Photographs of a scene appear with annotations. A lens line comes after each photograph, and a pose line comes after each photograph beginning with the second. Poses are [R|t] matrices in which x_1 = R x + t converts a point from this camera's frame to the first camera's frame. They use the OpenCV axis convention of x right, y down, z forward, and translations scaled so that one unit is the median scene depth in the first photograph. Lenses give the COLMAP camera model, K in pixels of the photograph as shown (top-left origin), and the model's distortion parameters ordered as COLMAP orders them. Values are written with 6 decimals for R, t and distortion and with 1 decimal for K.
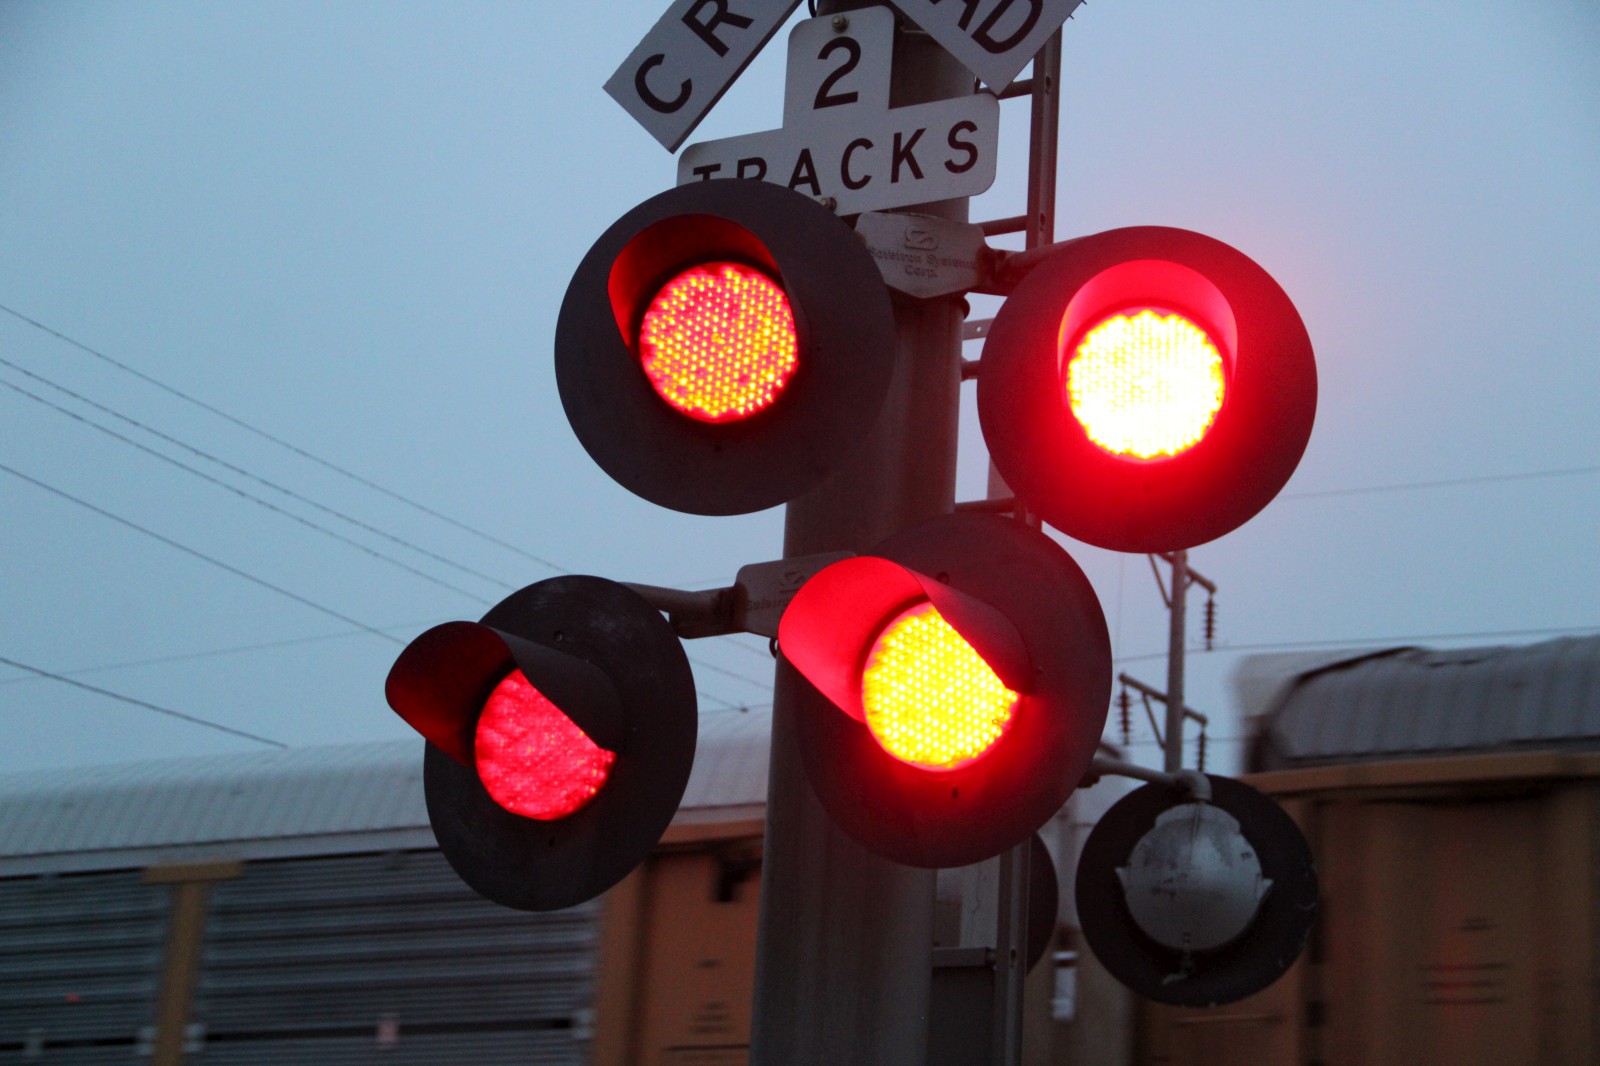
lens RADIAL K [[3141.3, 0, 800.0], [0, 3141.3, 533.0], [0, 0, 1]] dist [0.327965, 0.007940]
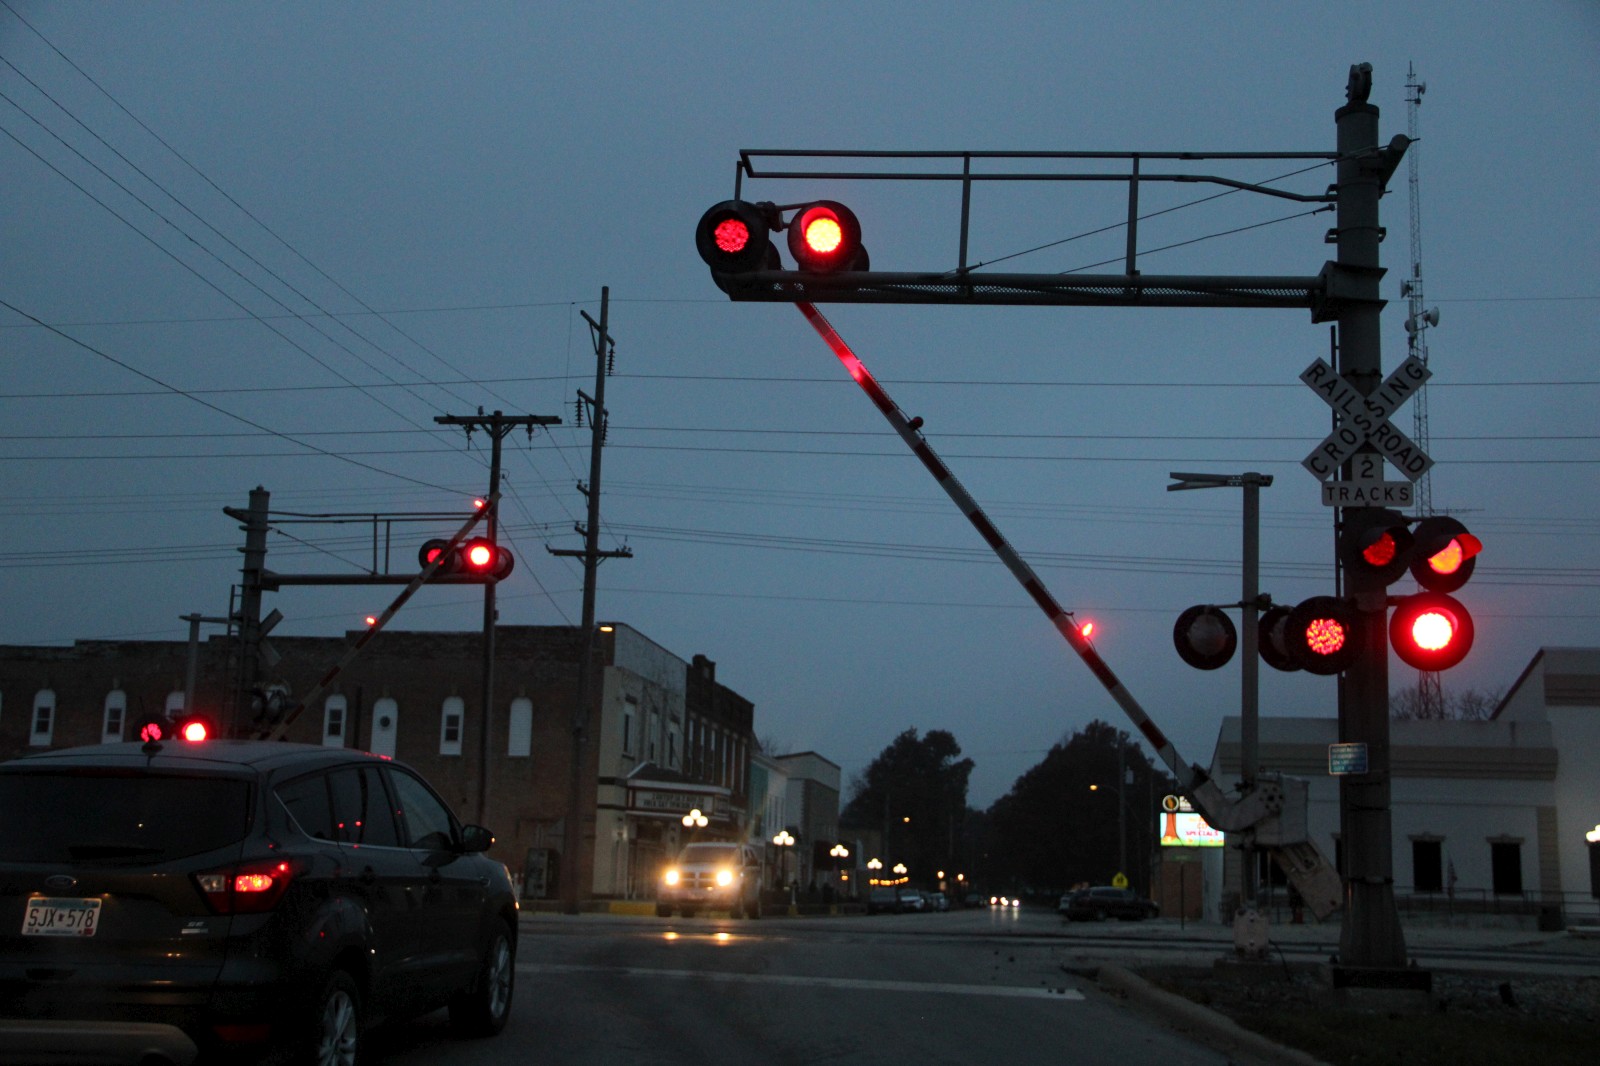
lens RADIAL K [[1964.0, 0, 797.9], [0, 1964.0, 550.7], [0, 0, 1]] dist [-0.022090, 0.419703]
pose [[0.927871, 0.018371, 0.372448, -1.577116], [-0.079913, 0.985377, 0.150483, -0.356208], [-0.364237, -0.169393, 0.915771, -1.054901]]
